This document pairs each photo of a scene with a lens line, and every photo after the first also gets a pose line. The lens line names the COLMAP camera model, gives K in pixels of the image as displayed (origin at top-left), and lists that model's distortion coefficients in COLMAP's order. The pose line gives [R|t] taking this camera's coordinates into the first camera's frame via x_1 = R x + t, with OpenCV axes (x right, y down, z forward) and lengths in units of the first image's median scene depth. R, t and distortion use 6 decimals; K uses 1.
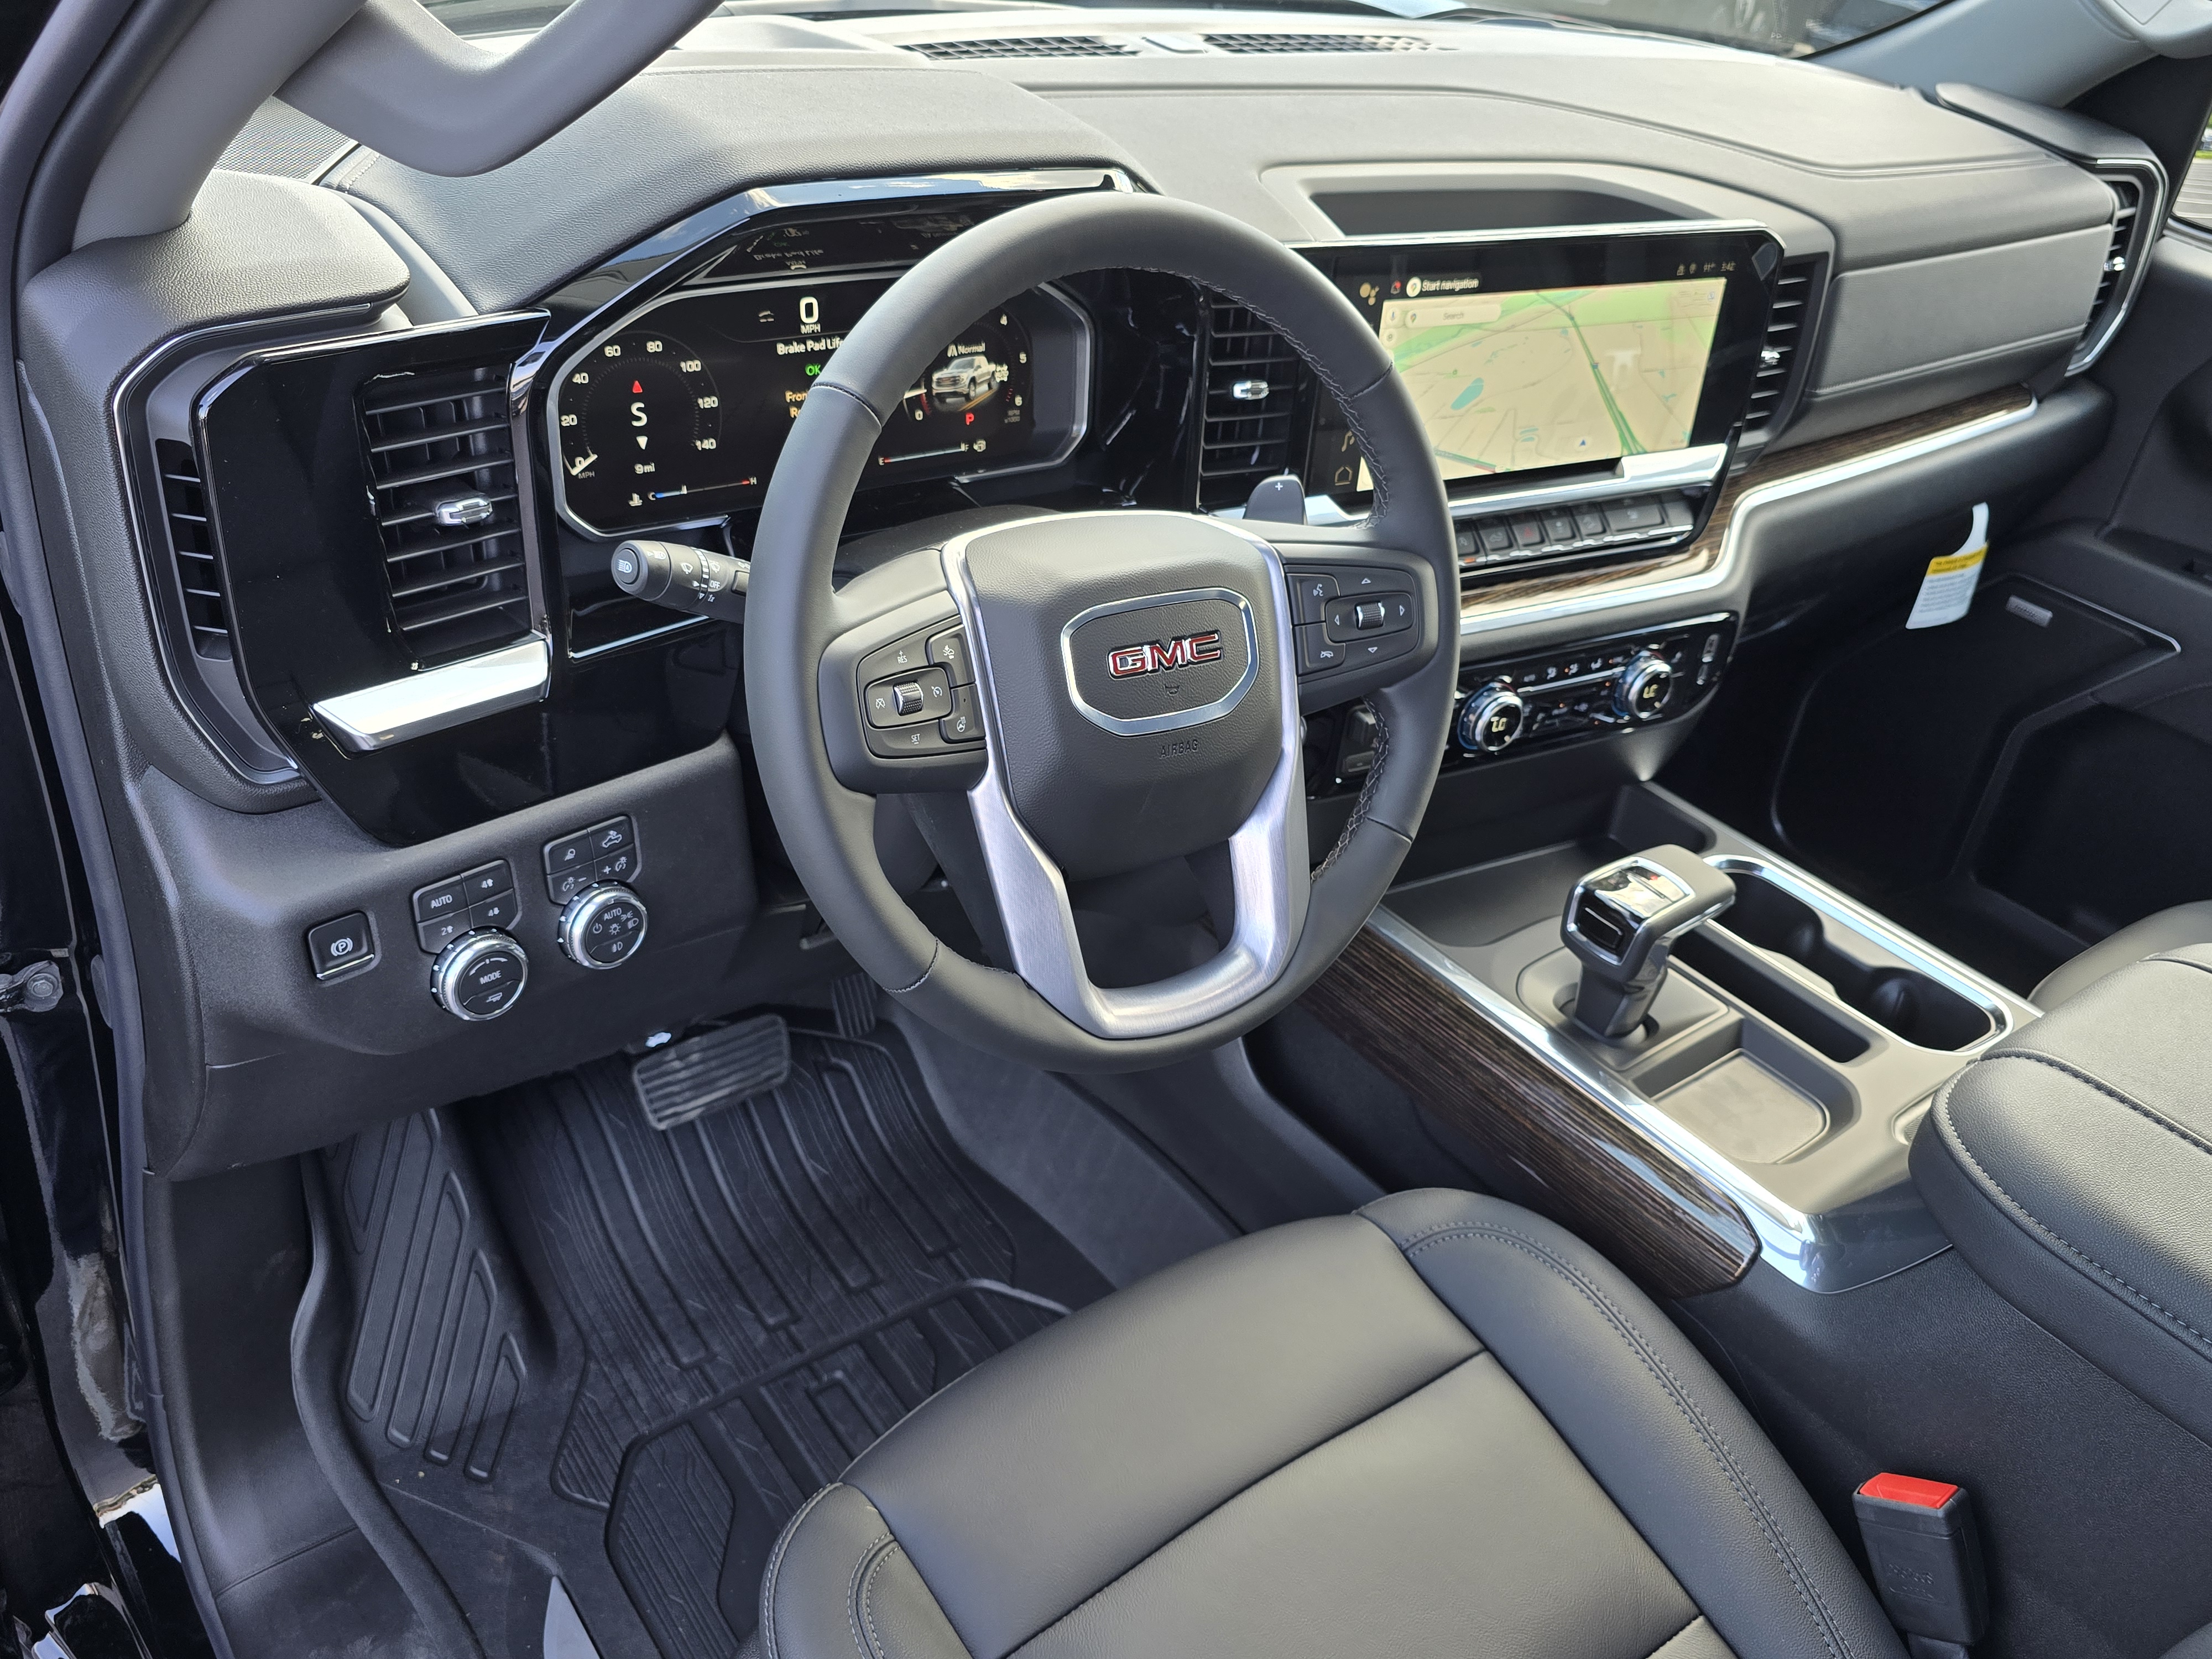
lens RADIAL K [[1786.9, 0, 1106.0], [0, 1786.9, 829.5], [0, 0, 1]] dist [0.037161, -0.005113]
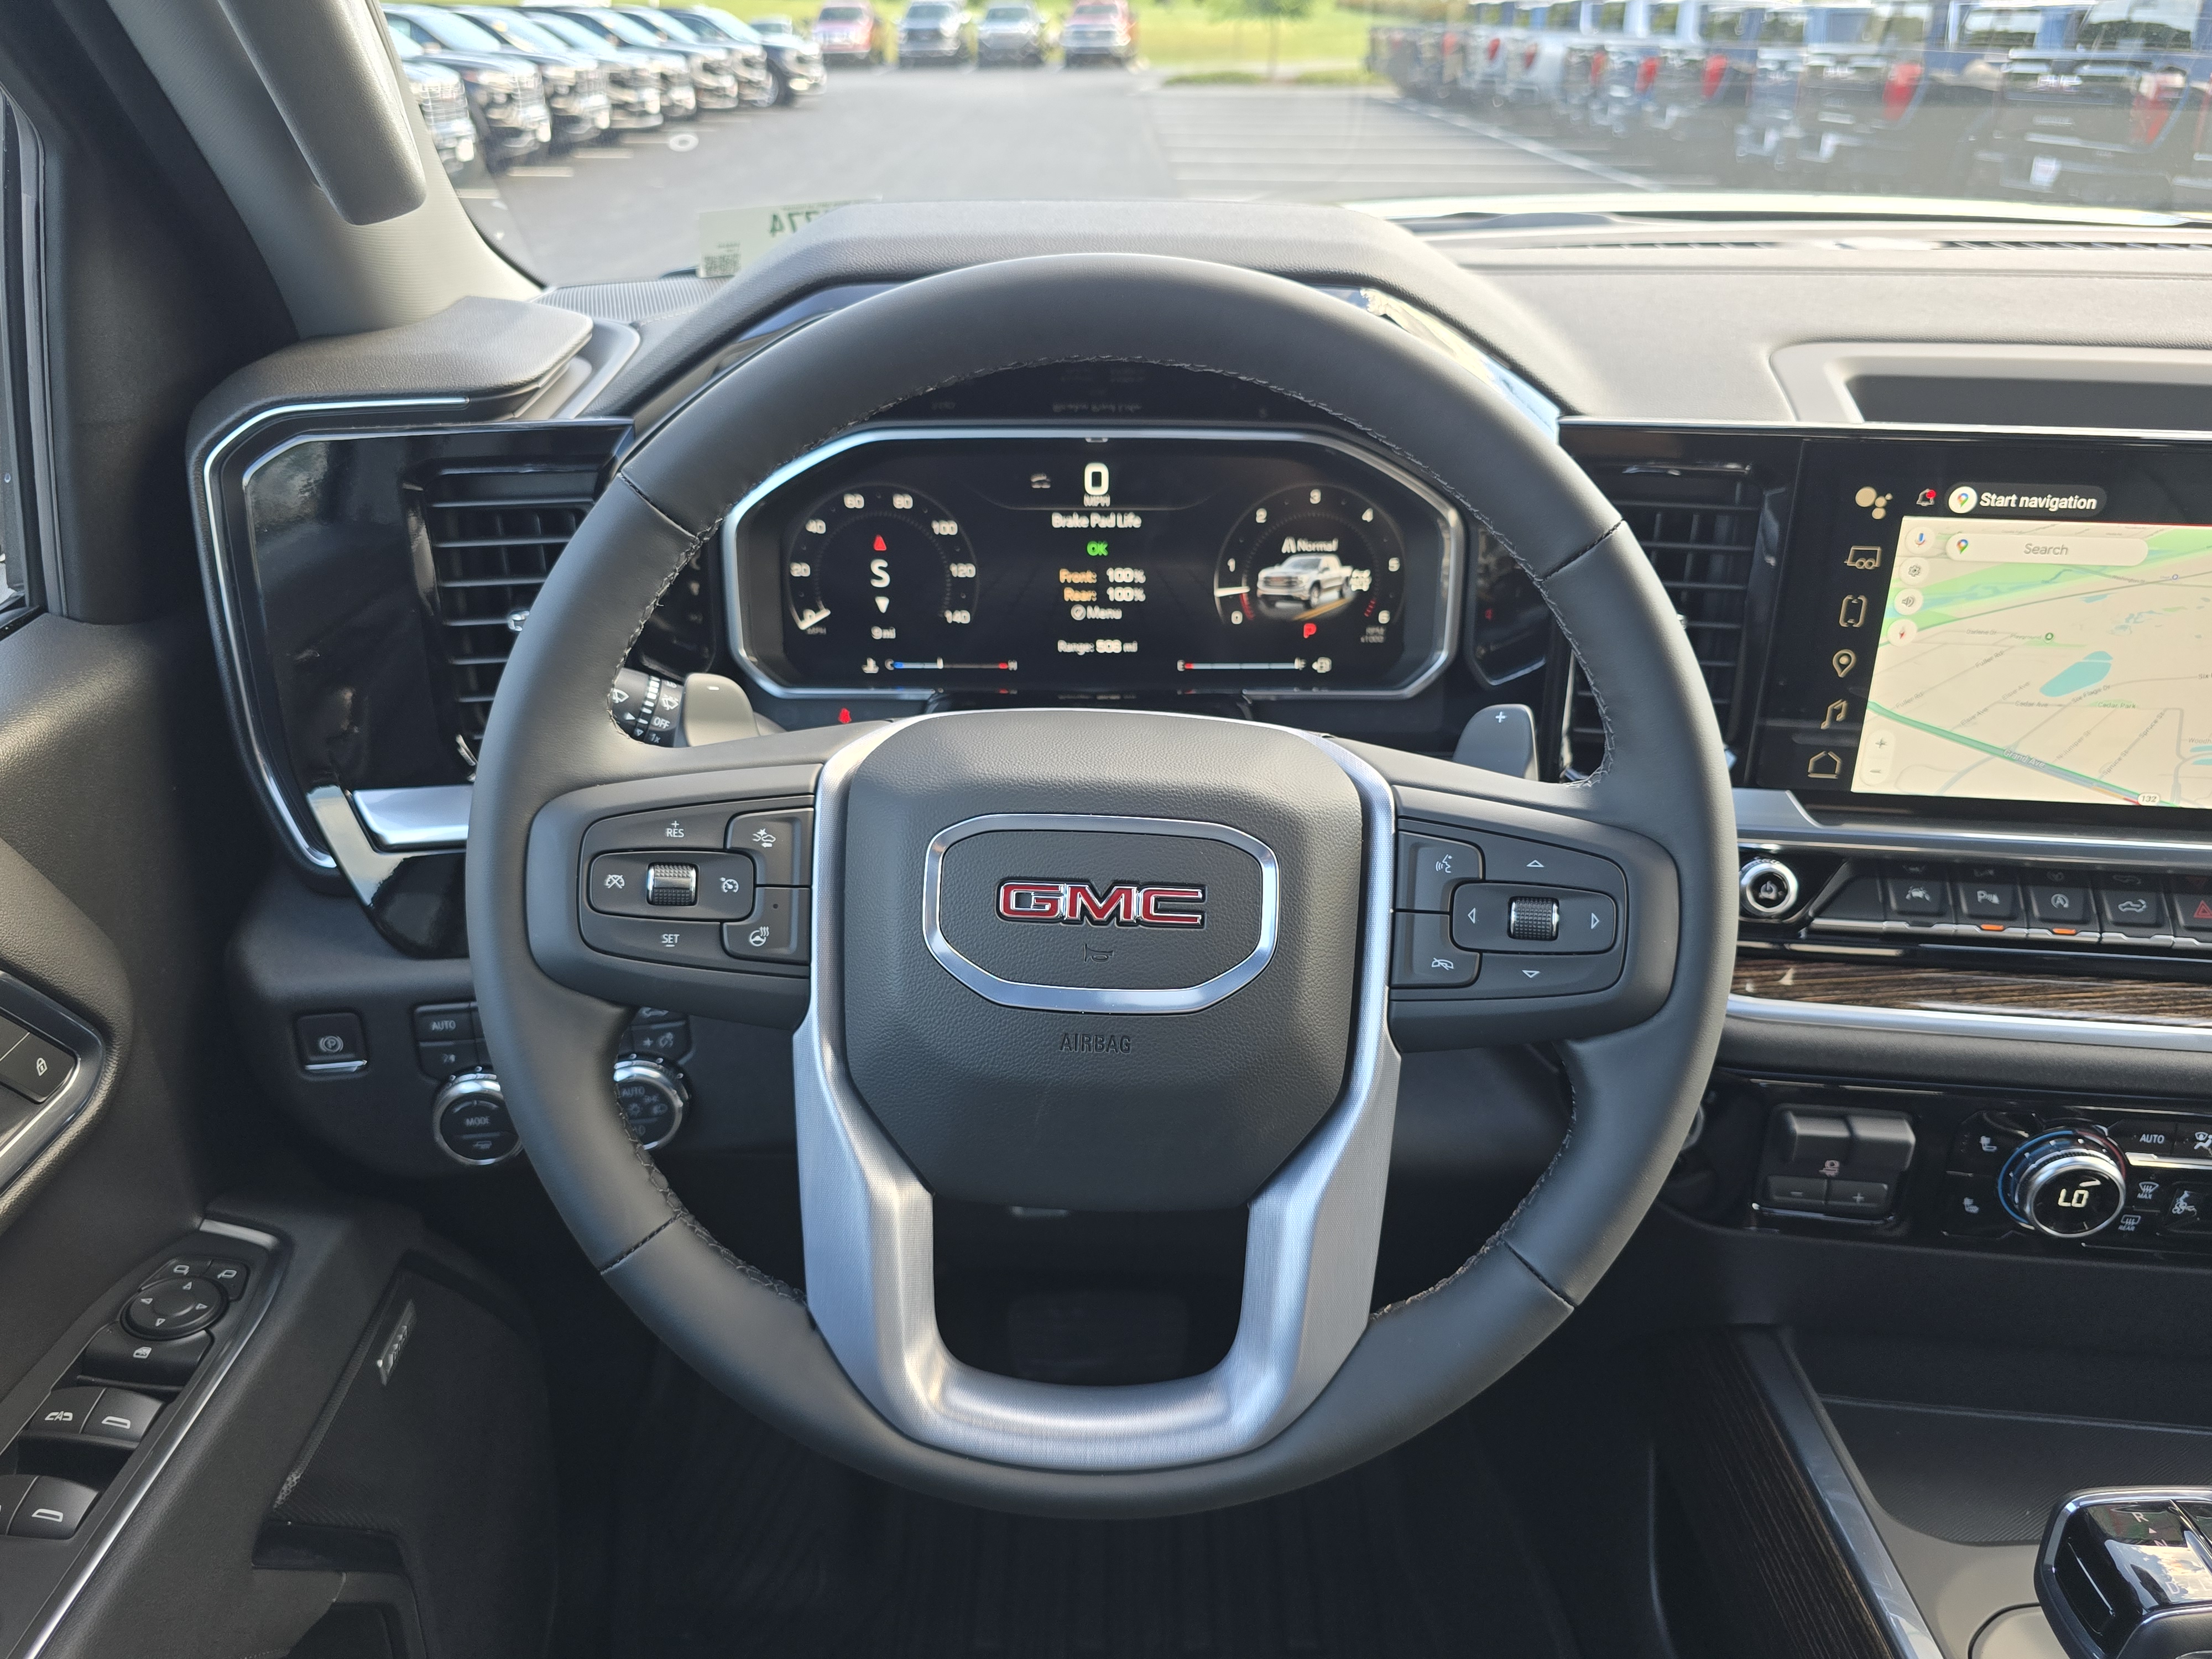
lens RADIAL K [[1613.1, 0, 1102.8], [0, 1613.1, 843.0], [0, 0, 1]] dist [0.049837, -0.068731]
pose [[0.795222, 0.160805, -0.584606, 0.291518], [-0.249923, 0.965402, -0.074415, -0.057446], [0.552414, 0.205283, 0.807897, 0.370745]]
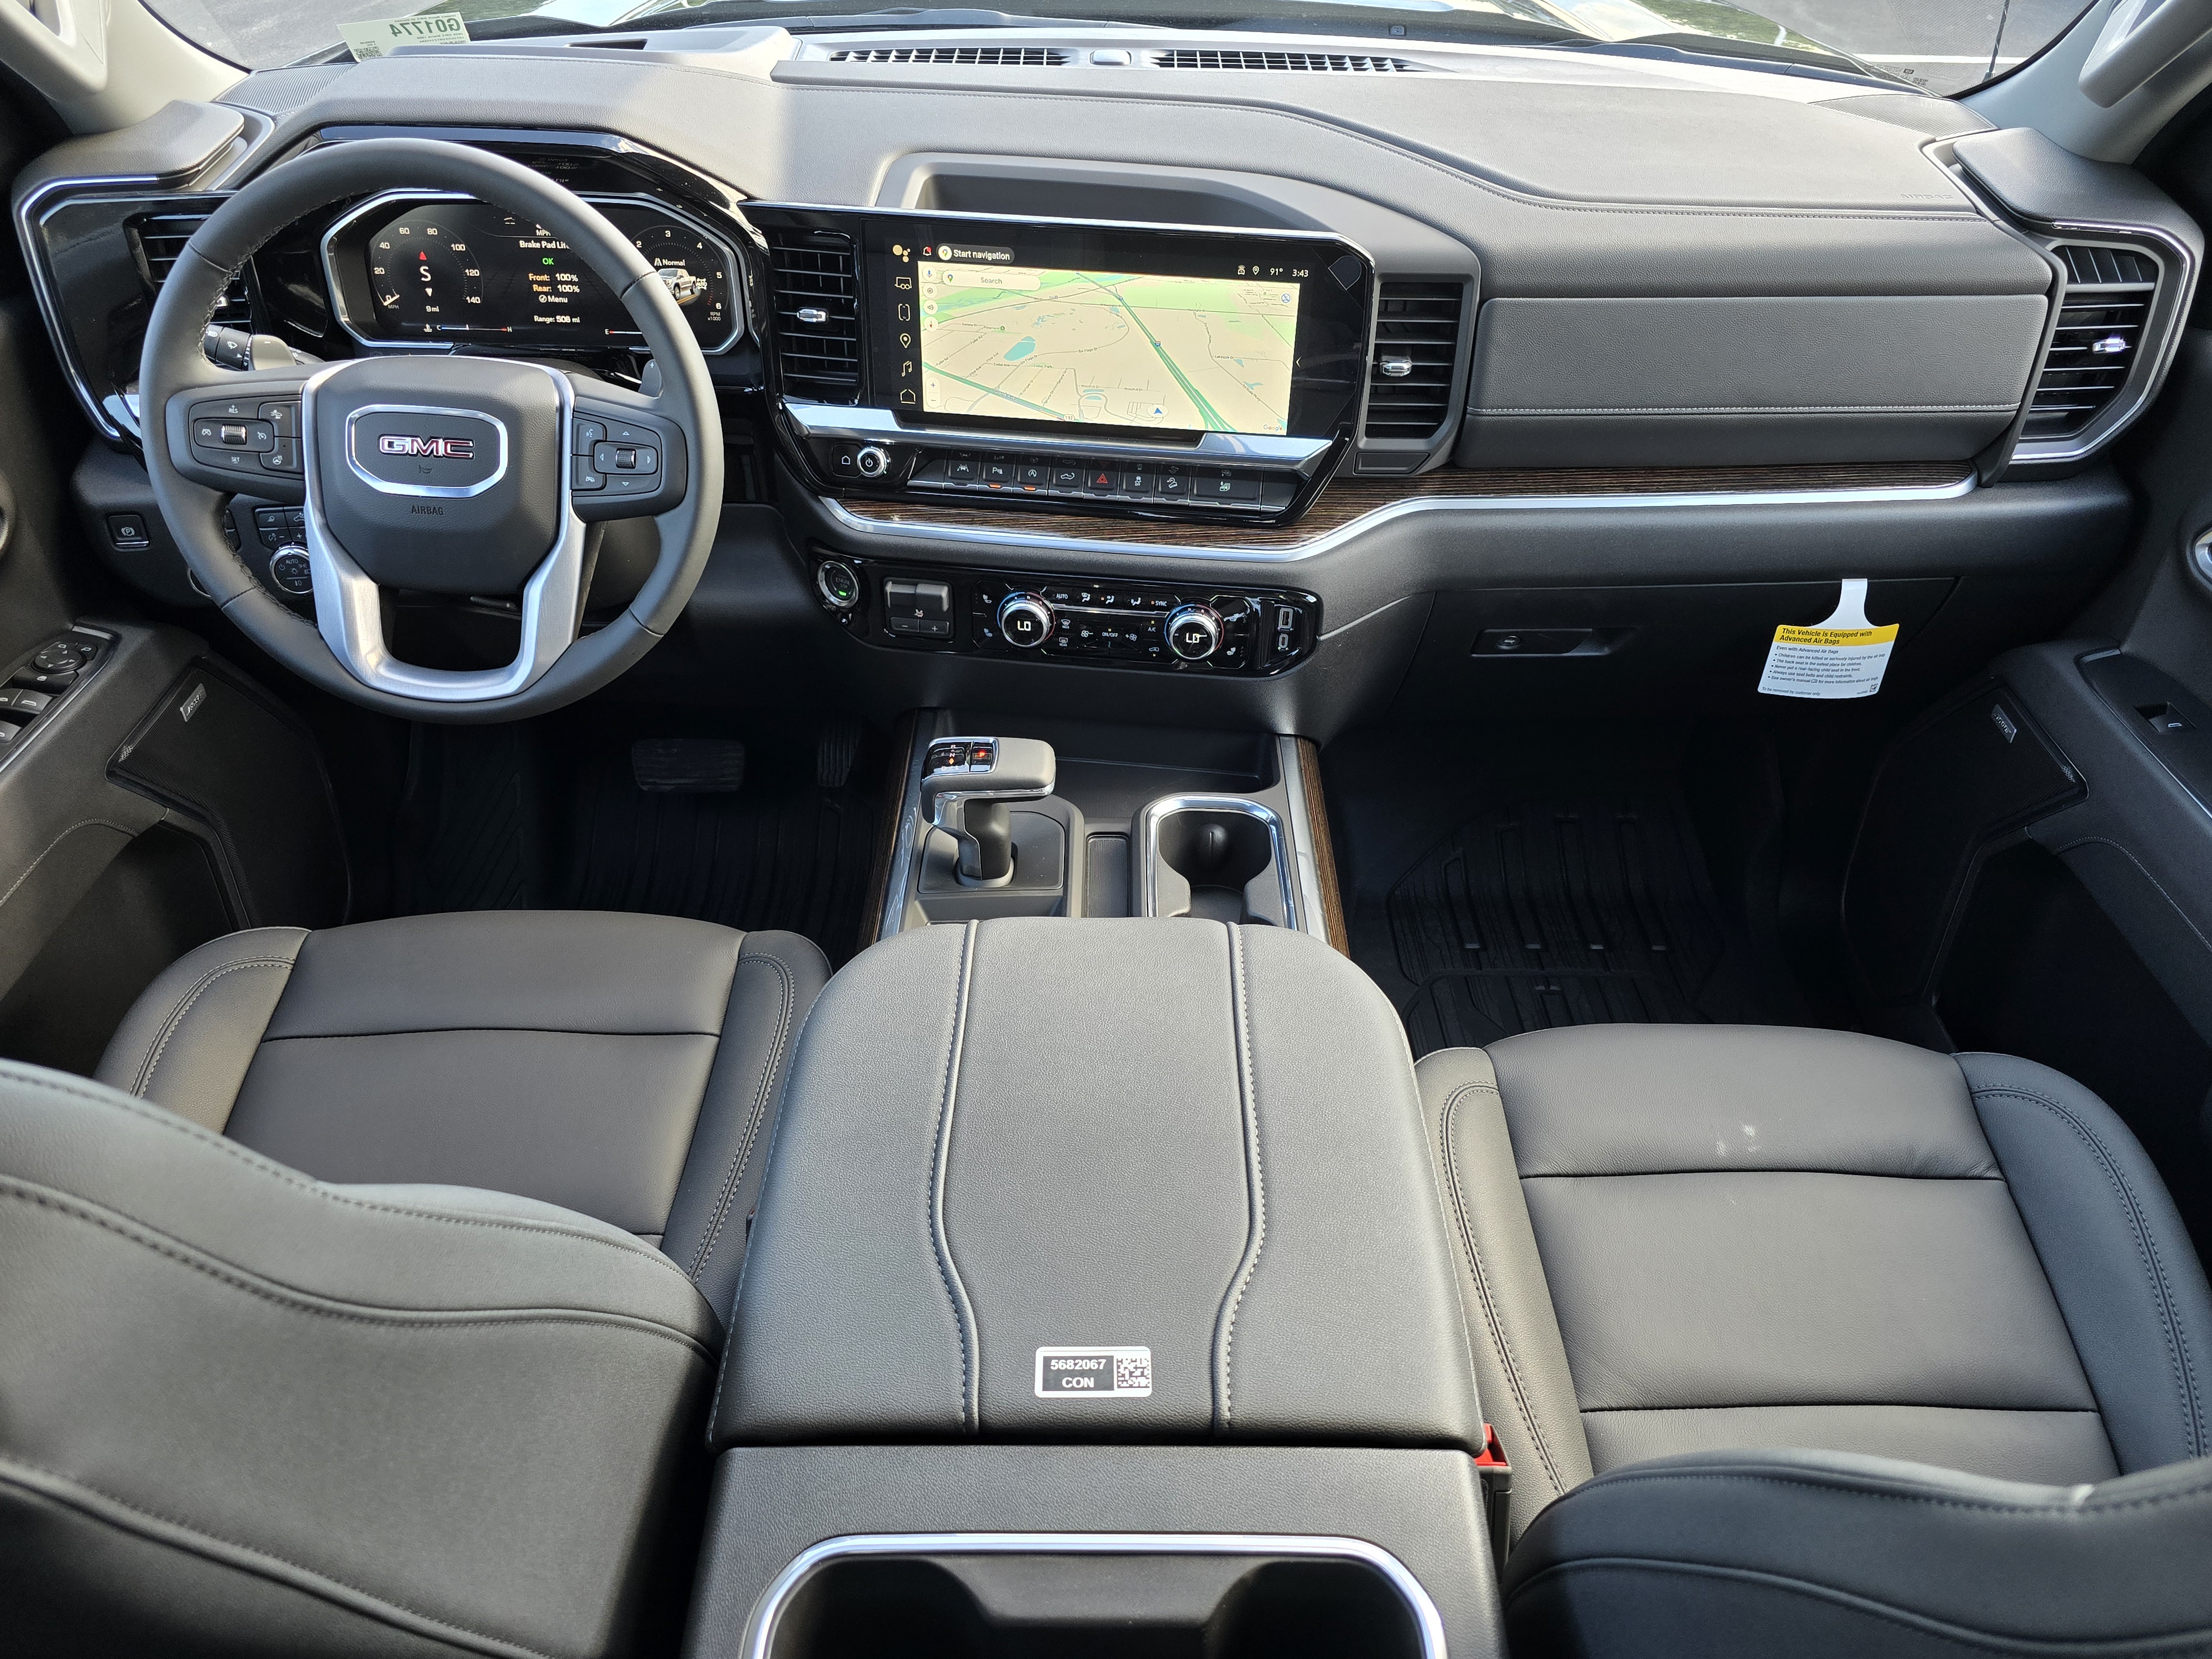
lens RADIAL K [[1598.5, 0, 1106.0], [0, 1598.5, 829.5], [0, 0, 1]] dist [0.050047, -0.053429]
pose [[0.790859, 0.288981, -0.539474, 0.995495], [-0.265941, 0.956194, 0.122343, -0.082709], [0.551197, 0.046712, 0.833067, 0.137837]]
